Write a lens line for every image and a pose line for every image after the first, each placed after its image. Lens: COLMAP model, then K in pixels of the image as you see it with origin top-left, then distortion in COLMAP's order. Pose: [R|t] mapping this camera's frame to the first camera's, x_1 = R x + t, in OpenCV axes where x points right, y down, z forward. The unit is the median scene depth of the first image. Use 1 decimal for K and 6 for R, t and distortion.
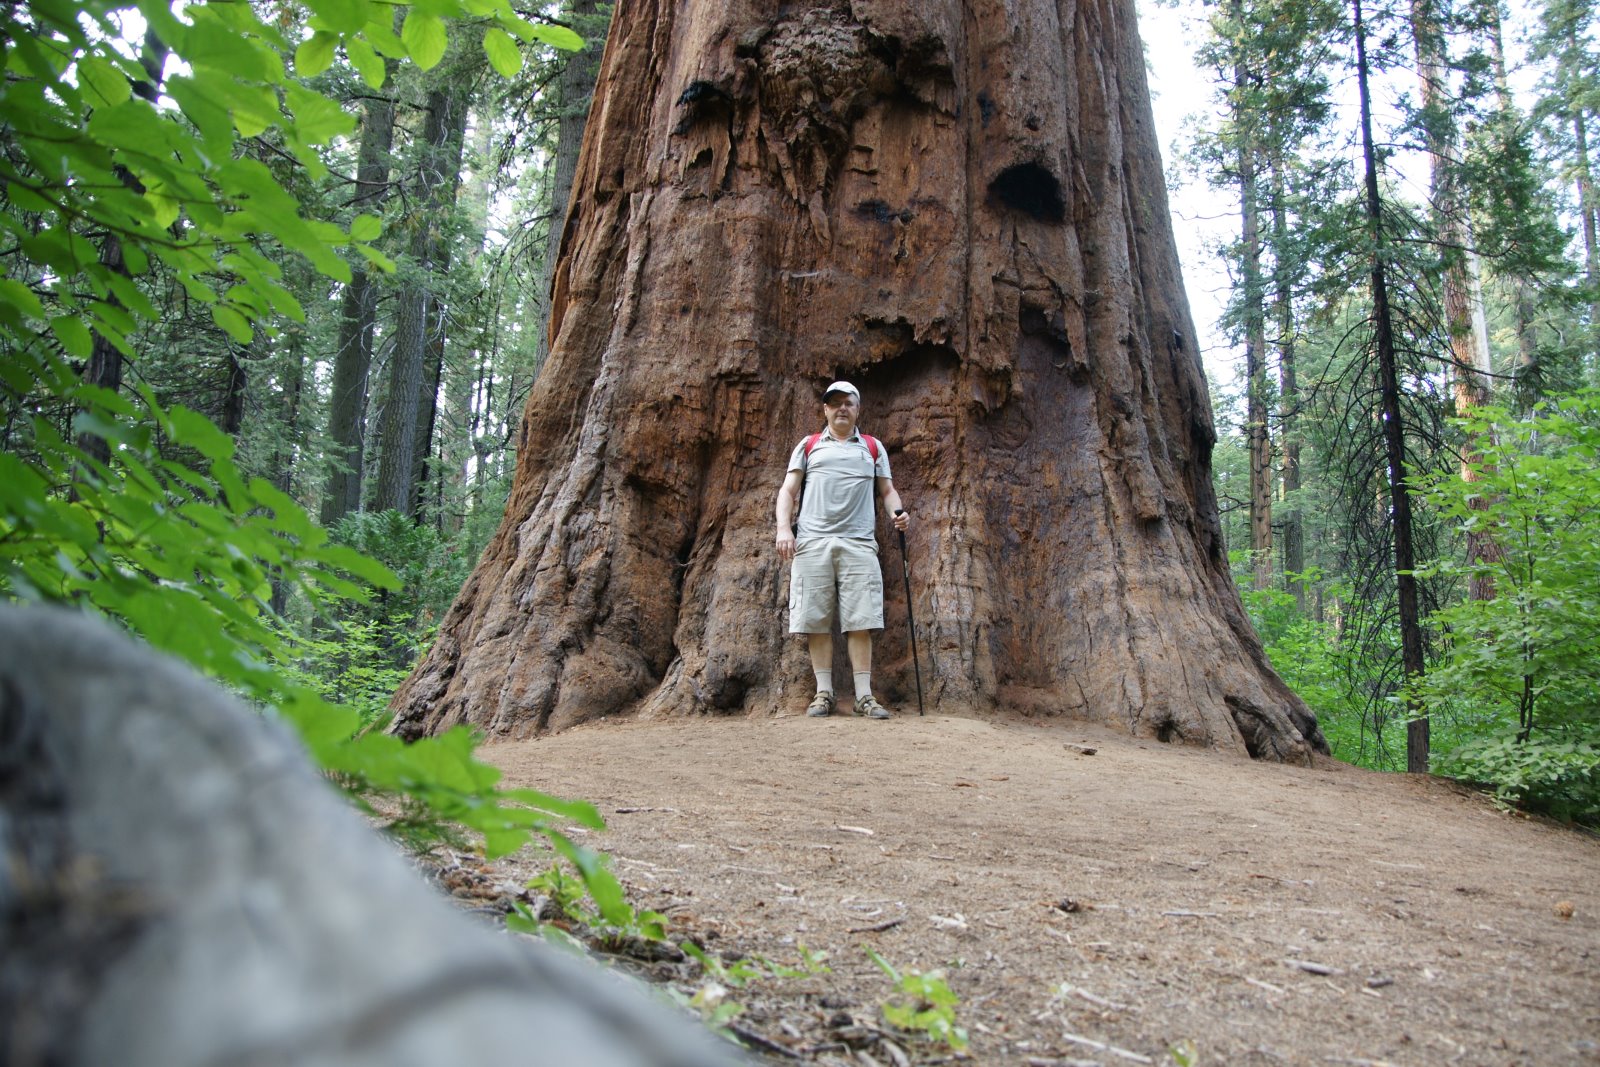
lens RADIAL K [[1194.5, 0, 799.9], [0, 1194.5, 574.9], [0, 0, 1]] dist [-0.146329, -0.000434]
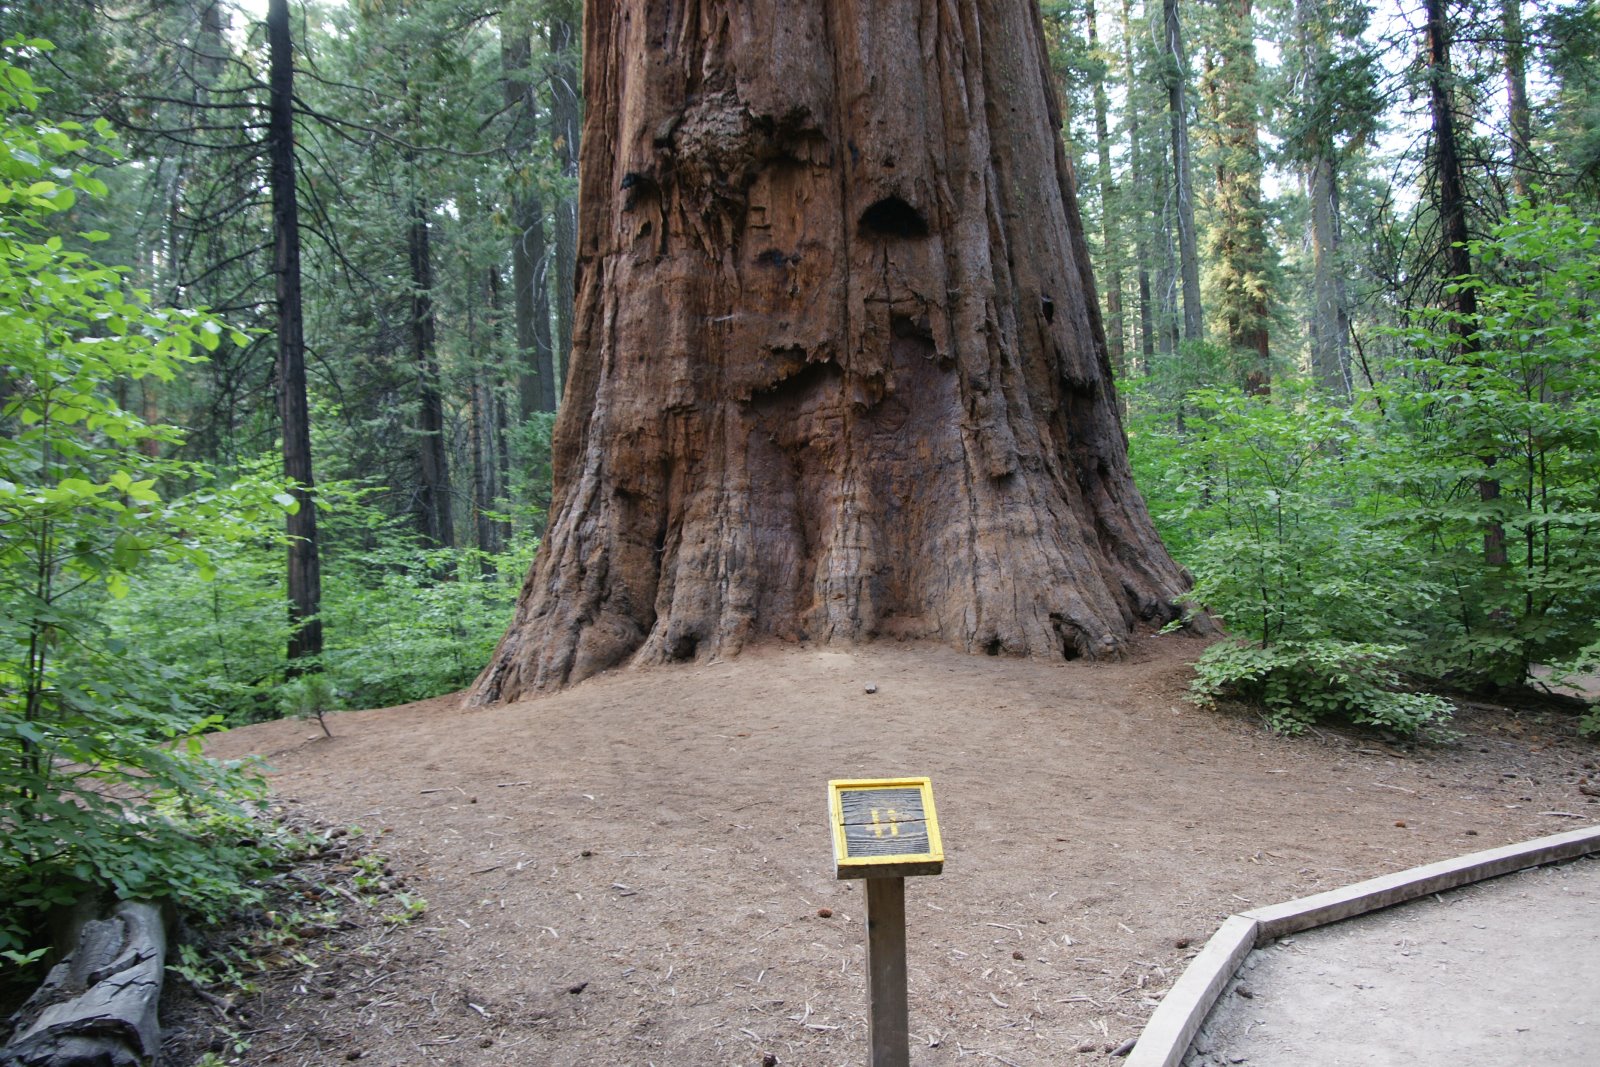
lens RADIAL K [[1194.5, 0, 799.9], [0, 1194.5, 574.9], [0, 0, 1]] dist [-0.146329, -0.000434]
pose [[0.974717, -0.097205, -0.201190, 0.329714], [0.128780, 0.980214, 0.150321, -0.163200], [0.182598, -0.172430, 0.967949, -0.320695]]
